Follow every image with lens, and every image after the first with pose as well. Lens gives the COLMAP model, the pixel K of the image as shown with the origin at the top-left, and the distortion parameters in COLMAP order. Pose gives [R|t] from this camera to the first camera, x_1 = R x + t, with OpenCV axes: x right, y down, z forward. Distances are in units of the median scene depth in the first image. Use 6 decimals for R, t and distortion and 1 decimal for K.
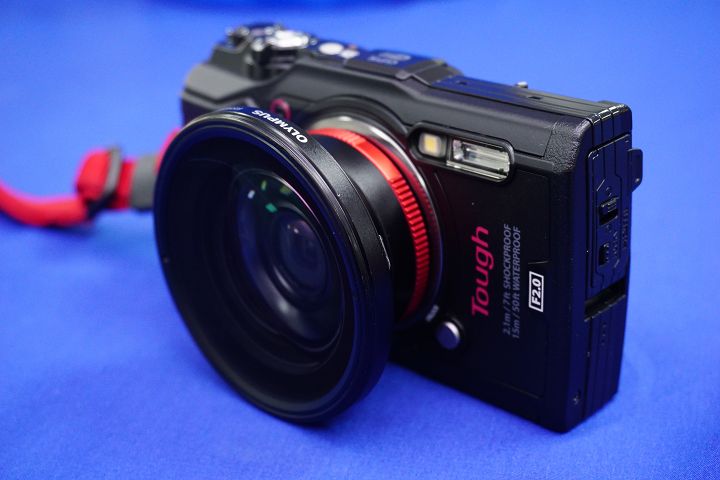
lens RADIAL K [[1150.4, 0, 362.8], [0, 1150.4, 242.5], [0, 0, 1]] dist [0.097131, 0.000000]
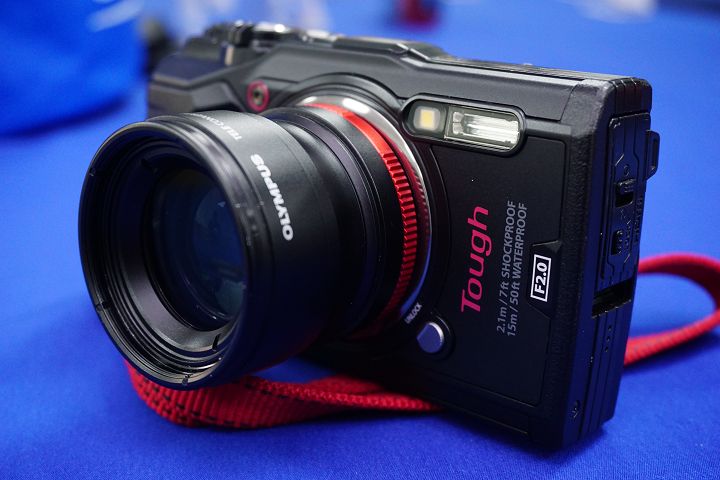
lens RADIAL K [[1030.8, 0, 360.2], [0, 1030.8, 238.4], [0, 0, 1]] dist [0.127319, 0.000000]
pose [[0.994734, 0.074316, 0.070575, -0.045555], [-0.062417, 0.985472, -0.157951, 0.144207], [-0.081288, 0.152714, 0.984922, 0.216879]]
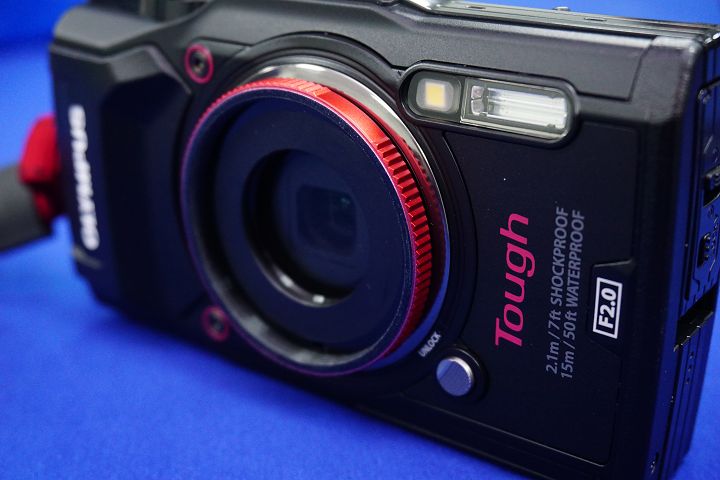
lens RADIAL K [[1040.1, 0, 356.5], [0, 1040.1, 237.1], [0, 0, 1]] dist [0.134414, 0.000000]
pose [[0.991327, -0.014631, 0.130603, -0.069883], [0.019761, 0.999080, -0.038072, 0.021482], [-0.129925, 0.040322, 0.990704, 0.409405]]
